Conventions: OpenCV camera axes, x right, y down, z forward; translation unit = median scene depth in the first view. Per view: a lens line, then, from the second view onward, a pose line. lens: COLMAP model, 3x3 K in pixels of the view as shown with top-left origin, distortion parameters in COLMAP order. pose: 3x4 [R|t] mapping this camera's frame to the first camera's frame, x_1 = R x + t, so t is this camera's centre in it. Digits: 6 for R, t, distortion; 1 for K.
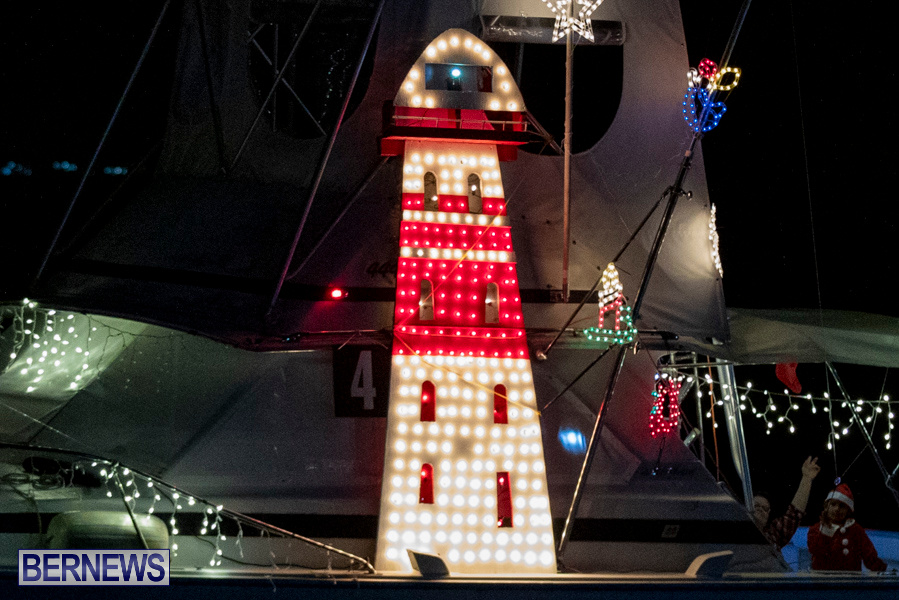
lens RADIAL K [[2688.5, 0, 449.7], [0, 2688.5, 299.5], [0, 0, 1]] dist [-0.337082, 0.000000]
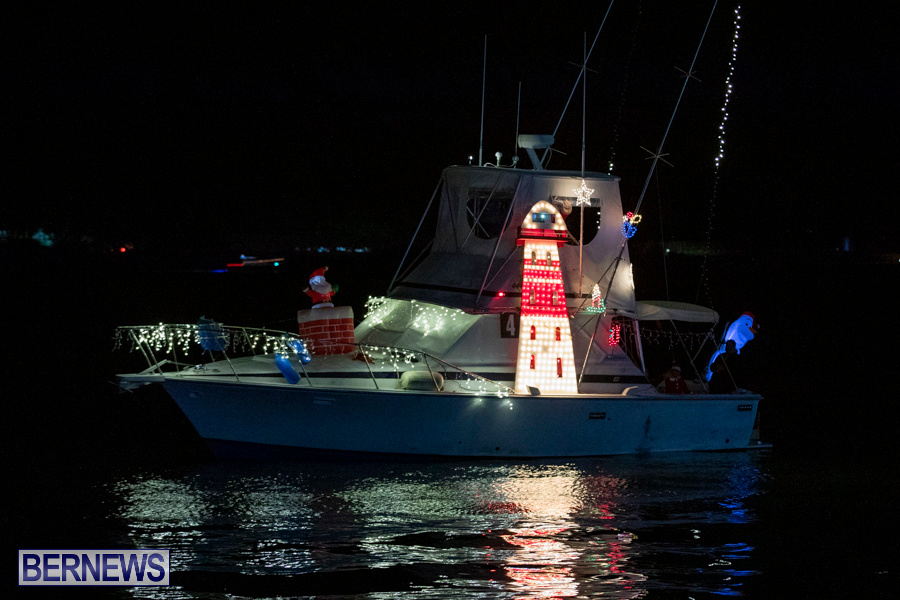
lens RADIAL K [[2691.5, 0, 450.0], [0, 2691.5, 300.5], [0, 0, 1]] dist [-0.337082, 0.000000]
pose [[0.987533, 0.004466, 0.157351, -0.538401], [-0.001517, 0.999821, -0.018856, 0.057435], [-0.157407, 0.018383, 0.987363, -1.774293]]
